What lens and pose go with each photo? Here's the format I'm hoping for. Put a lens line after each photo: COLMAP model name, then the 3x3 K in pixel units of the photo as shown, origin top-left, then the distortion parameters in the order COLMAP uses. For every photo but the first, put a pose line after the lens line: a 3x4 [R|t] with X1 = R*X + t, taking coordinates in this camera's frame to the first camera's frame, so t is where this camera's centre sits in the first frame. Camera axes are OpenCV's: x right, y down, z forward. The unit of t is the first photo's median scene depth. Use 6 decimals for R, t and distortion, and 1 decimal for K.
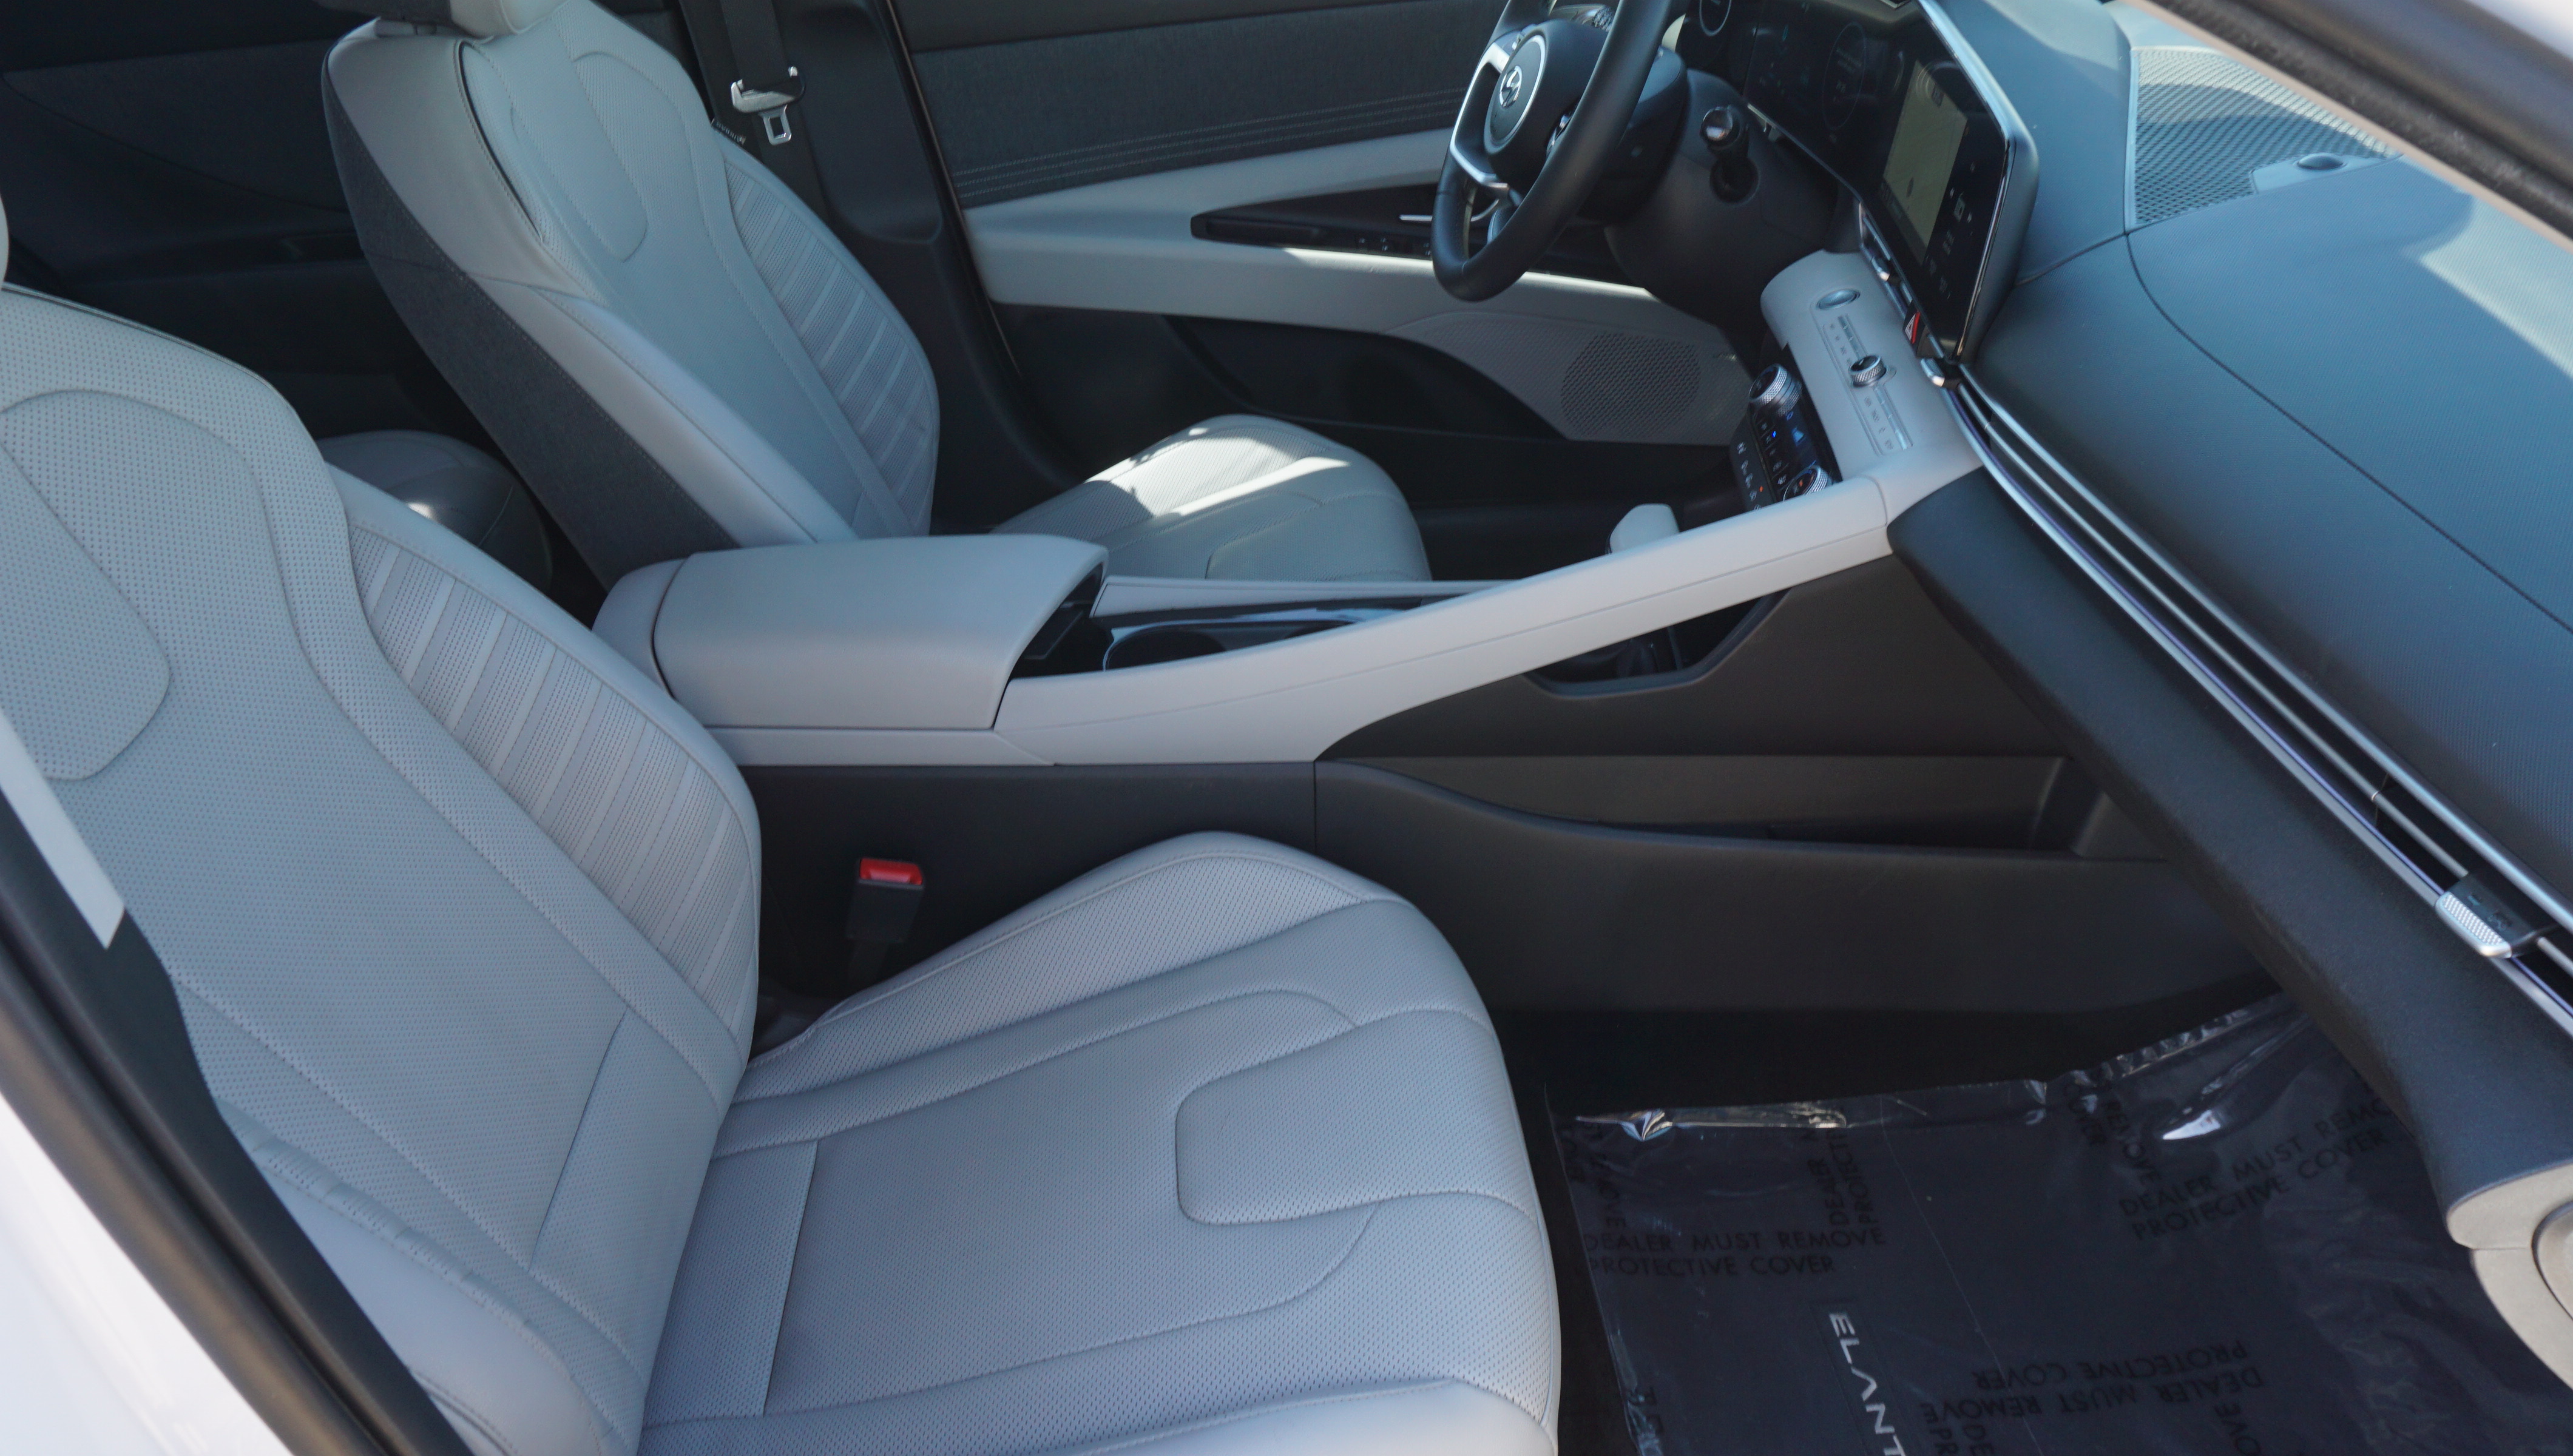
lens RADIAL K [[1748.6, 0, 1291.9], [0, 1748.6, 715.9], [0, 0, 1]] dist [-0.038899, 0.036539]
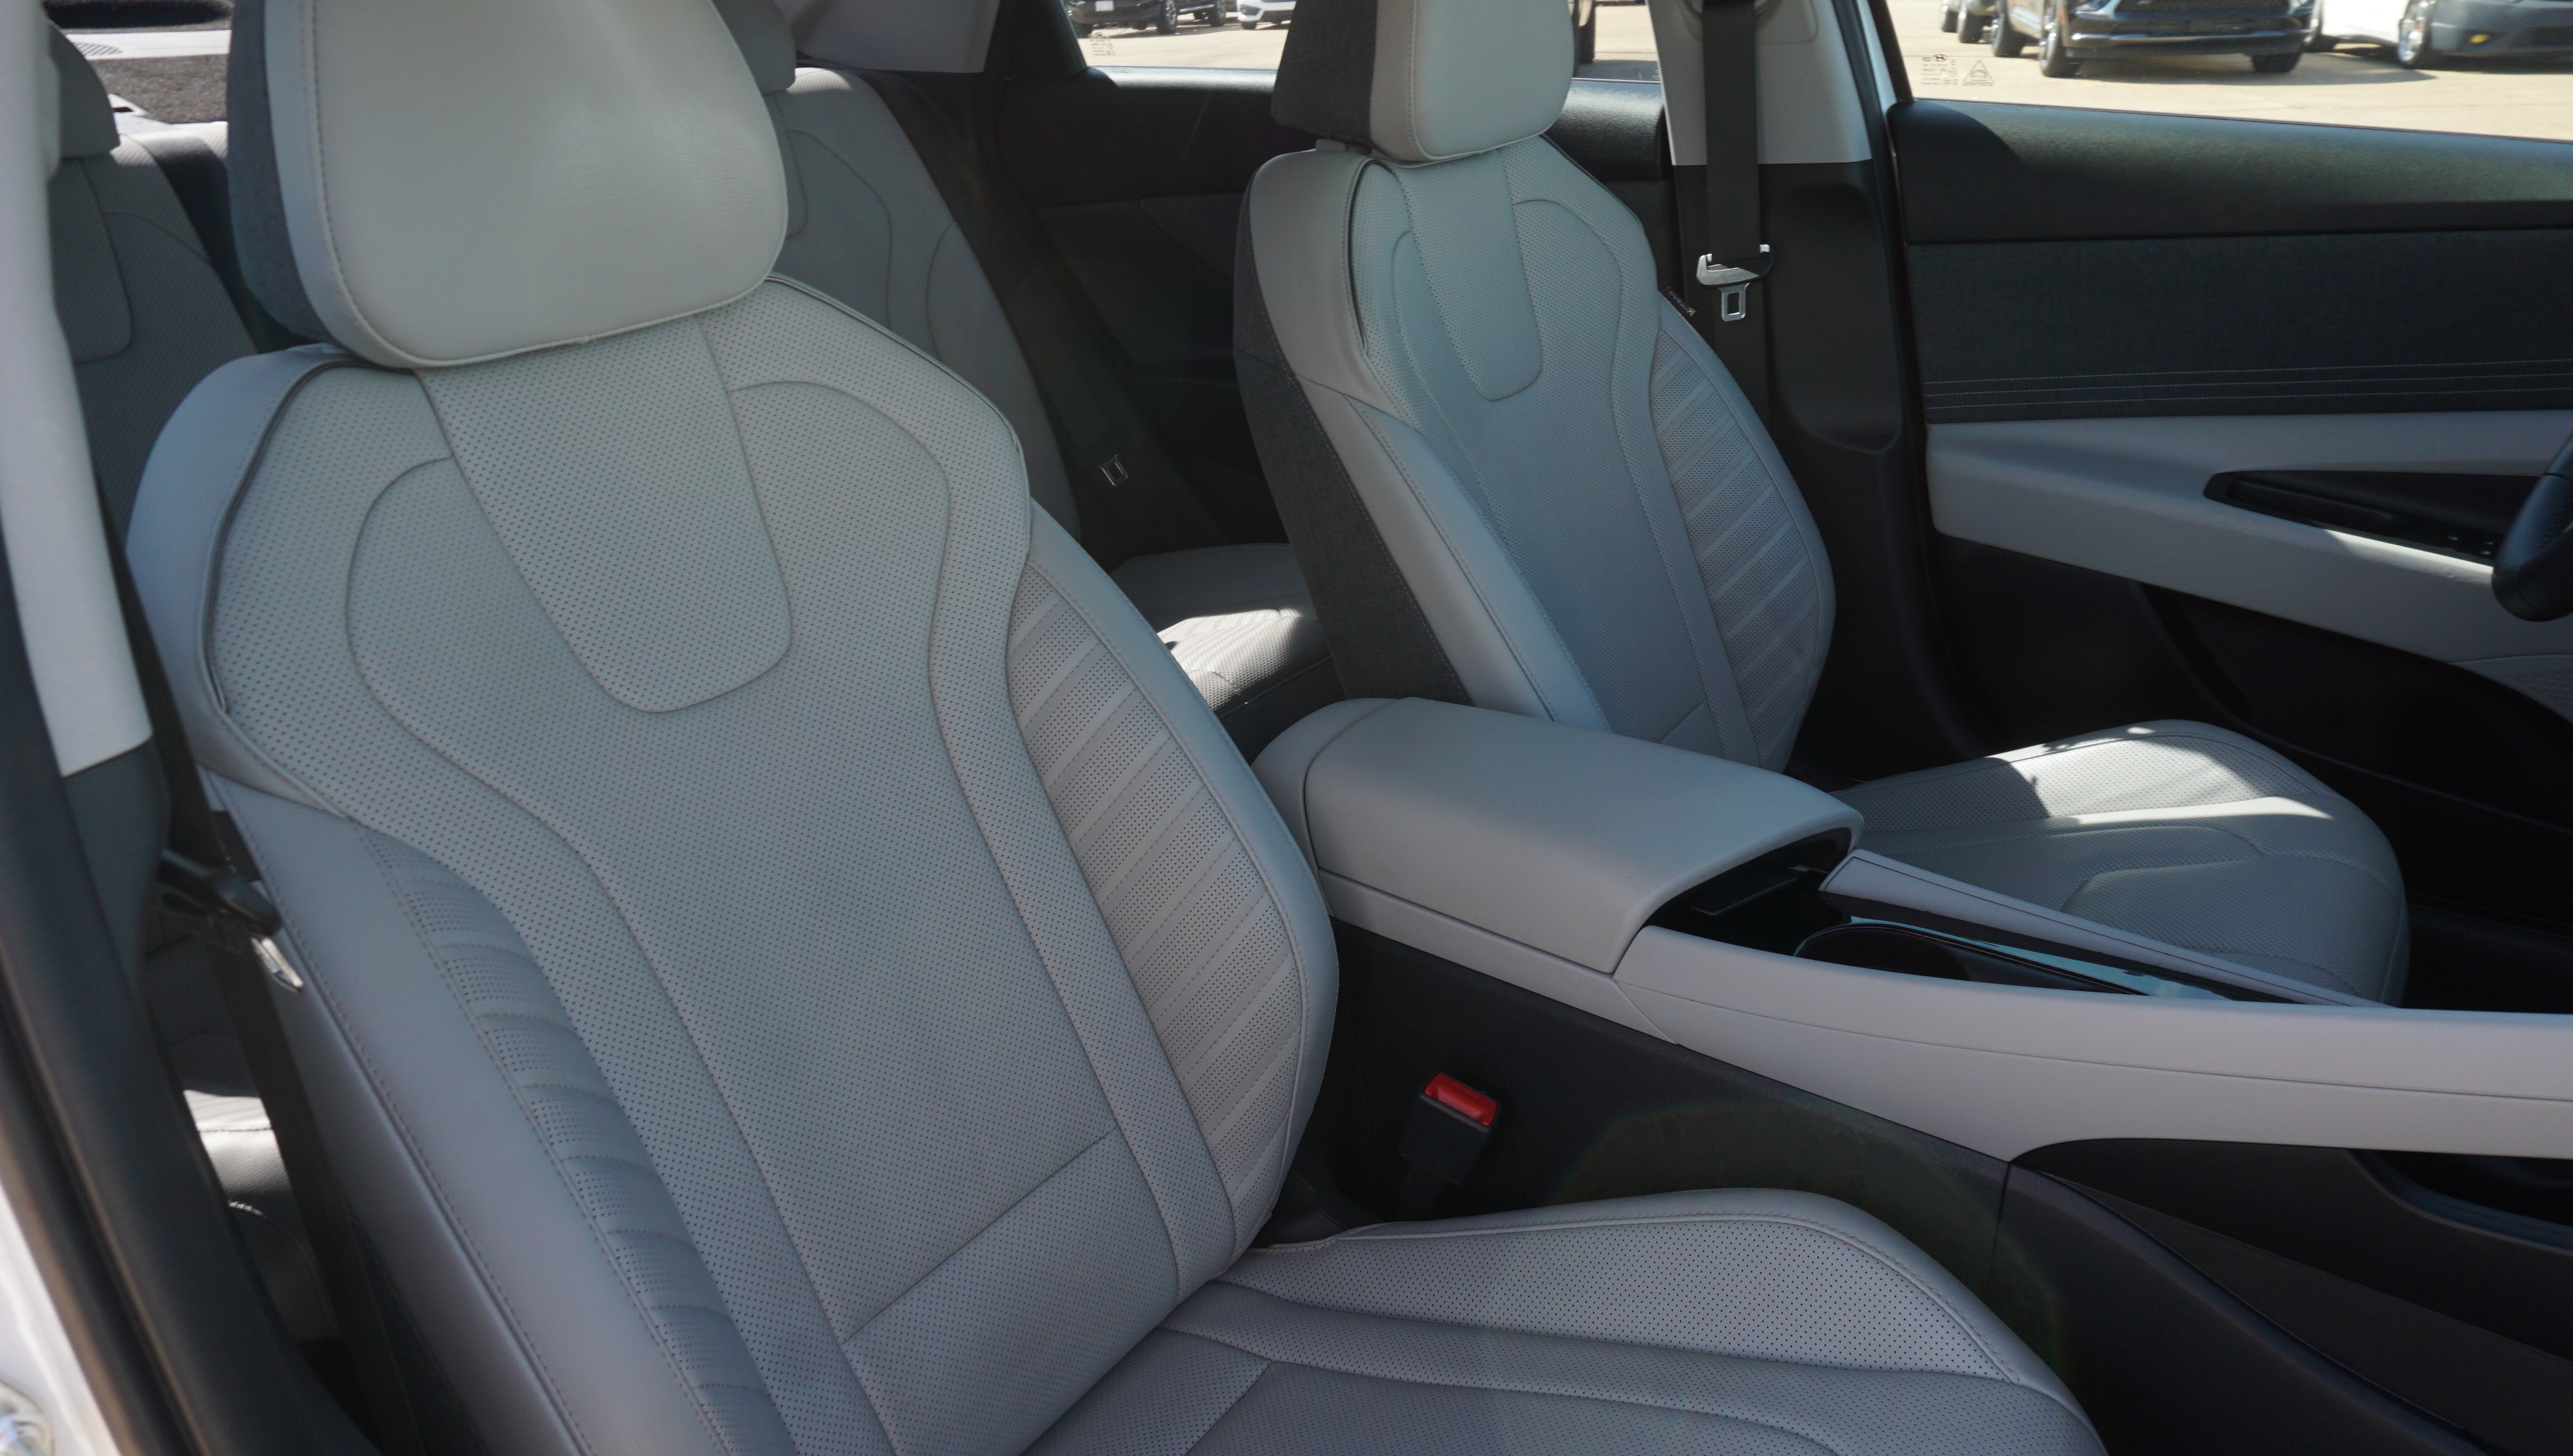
lens RADIAL K [[1748.6, 0, 1277.5], [0, 1748.6, 722.3], [0, 0, 1]] dist [-0.038899, 0.036539]
pose [[0.775900, 0.233080, -0.586220, 0.109413], [-0.310869, 0.949852, -0.033795, -0.019805], [0.548945, 0.208460, 0.809447, 0.158383]]
